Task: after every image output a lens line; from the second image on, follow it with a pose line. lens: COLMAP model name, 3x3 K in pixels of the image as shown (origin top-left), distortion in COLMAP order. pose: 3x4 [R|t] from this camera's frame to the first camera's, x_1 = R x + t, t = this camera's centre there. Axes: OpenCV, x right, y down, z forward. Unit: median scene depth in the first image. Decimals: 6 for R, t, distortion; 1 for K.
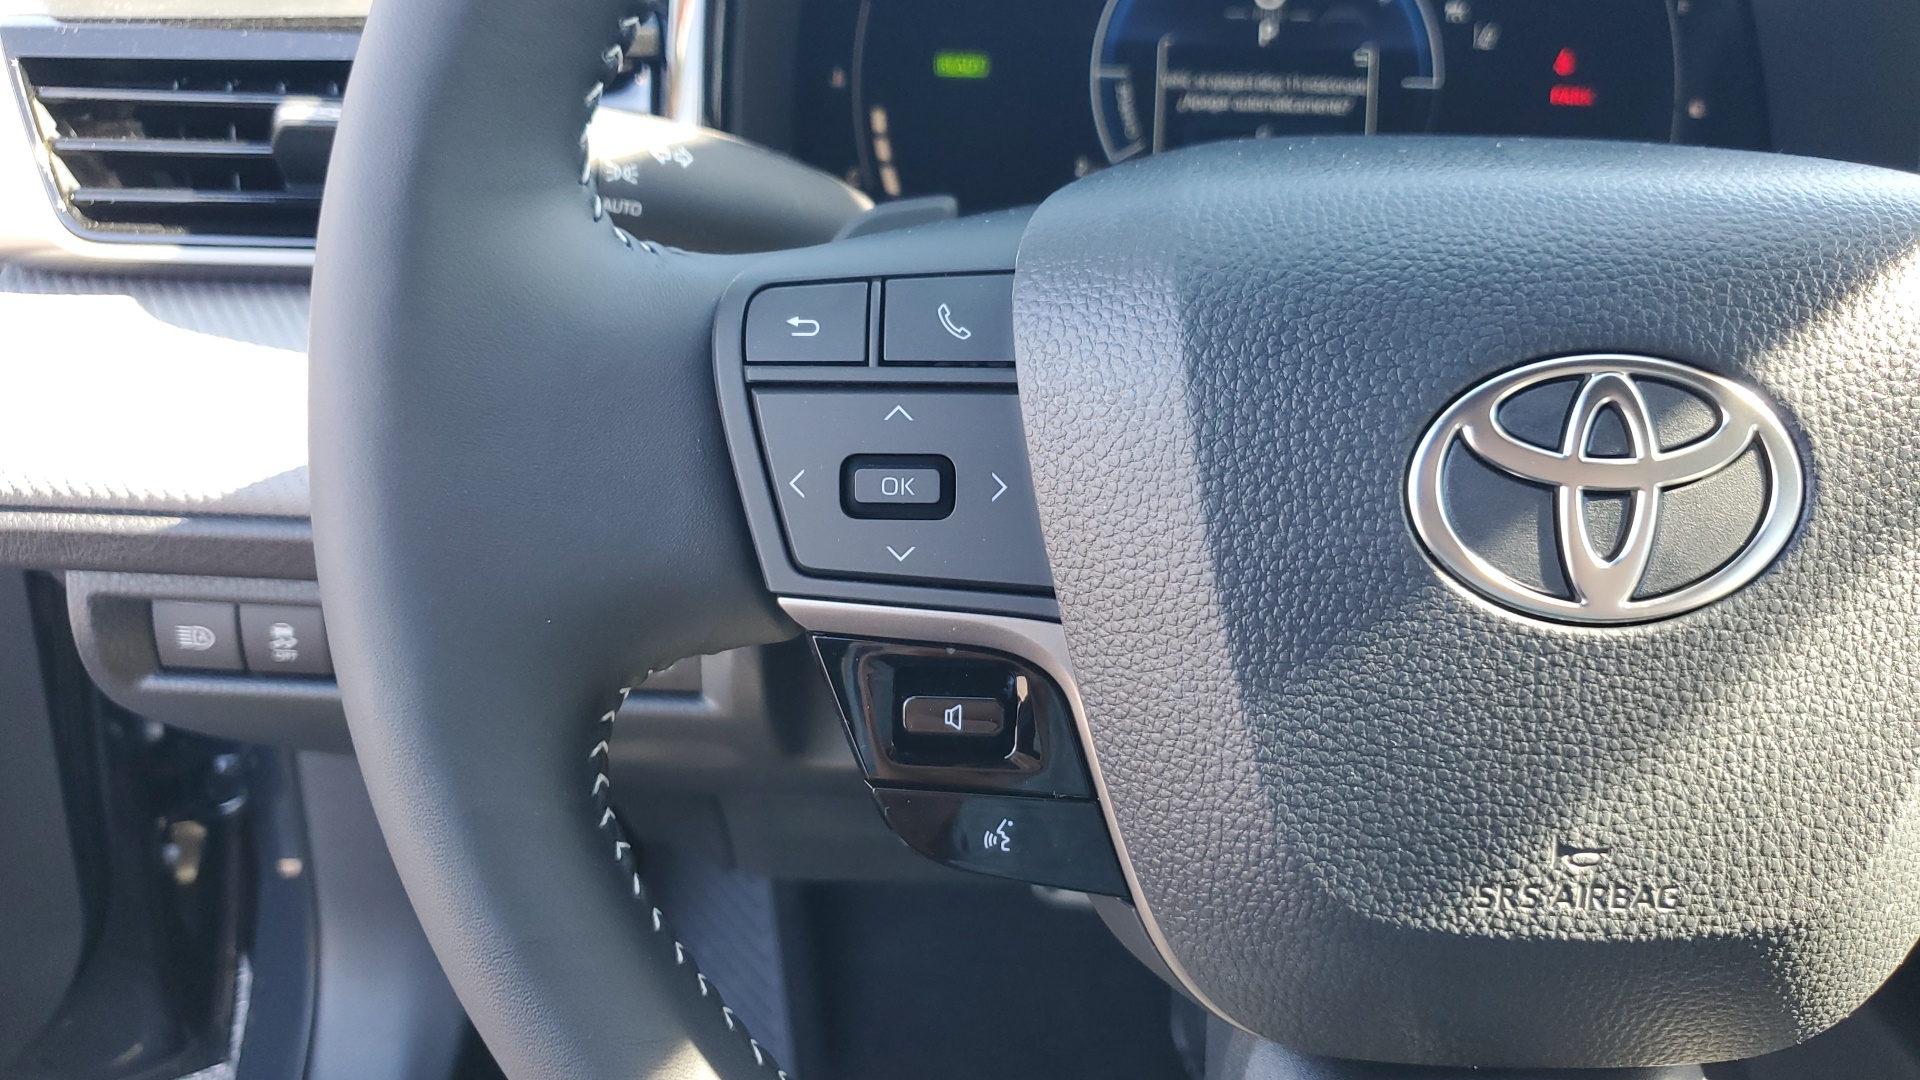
lens RADIAL K [[1562.7, 0, 960.0], [0, 1562.7, 540.0], [0, 0, 1]] dist [-0.011787, -0.000378]
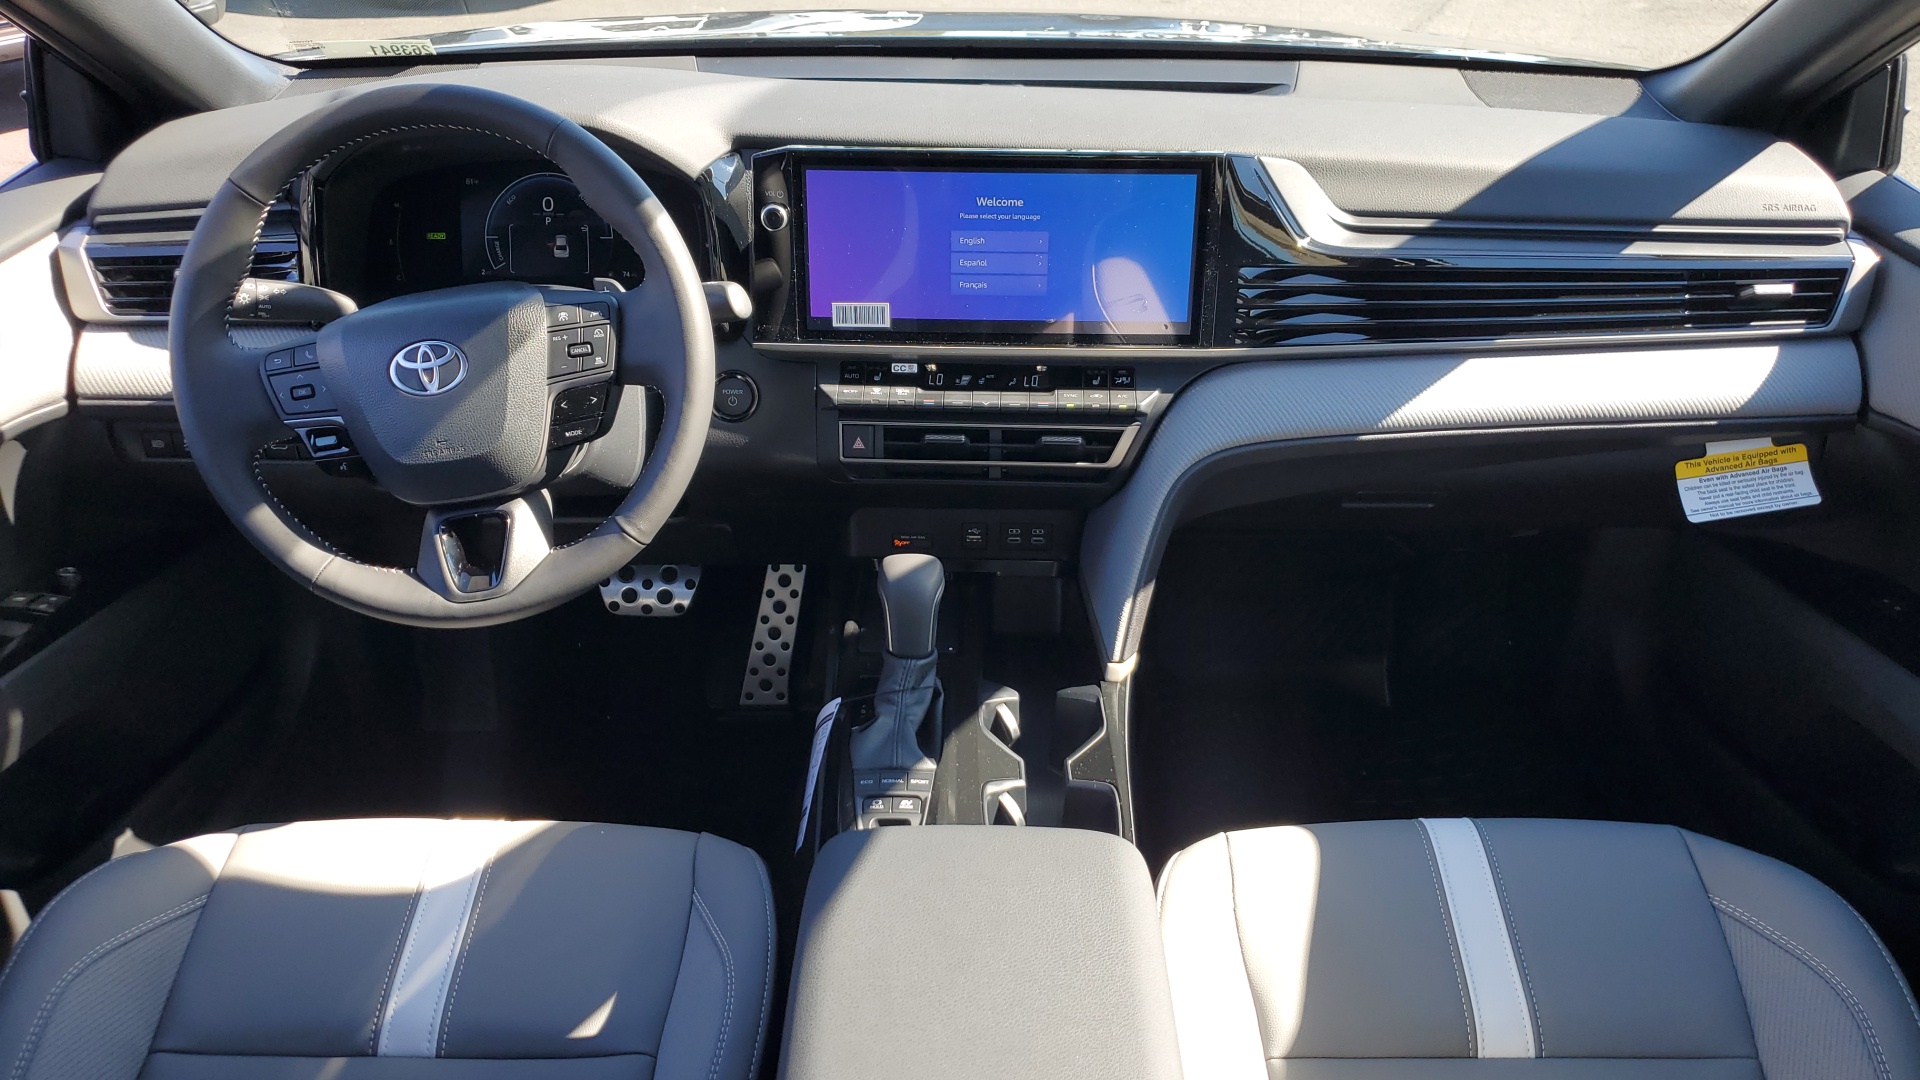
lens RADIAL K [[1432.0, 0, 969.7], [0, 1432.0, 531.3], [0, 0, 1]] dist [0.037312, 0.003291]
pose [[0.999544, -0.029667, -0.005648, 2.067695], [0.029760, 0.999408, 0.017253, 0.432996], [0.005133, -0.017413, 0.999835, -3.424764]]
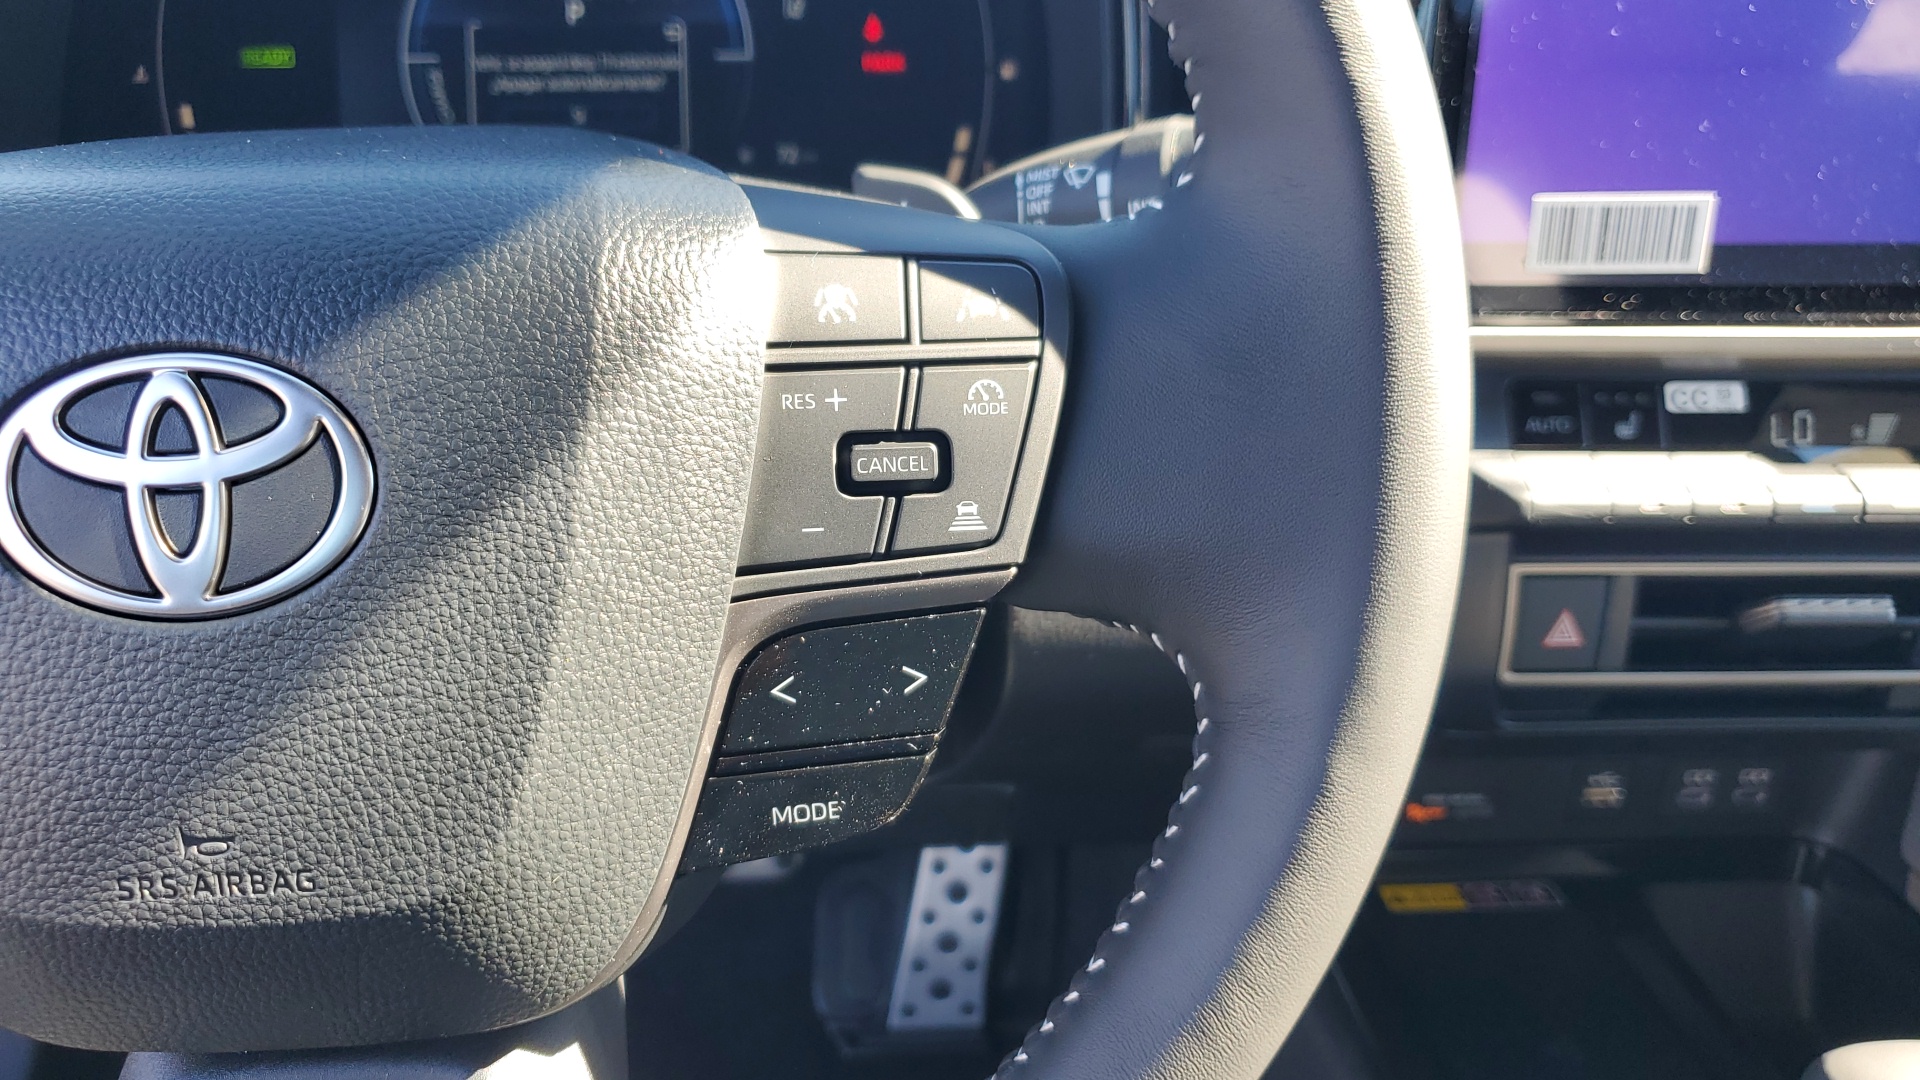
lens RADIAL K [[1562.7, 0, 960.0], [0, 1562.7, 540.0], [0, 0, 1]] dist [-0.011787, -0.000378]
pose [[0.998095, -0.051068, 0.034609, 0.861620], [0.050265, 0.998455, 0.023679, 0.003476], [-0.035765, -0.021894, 0.999120, -0.032408]]
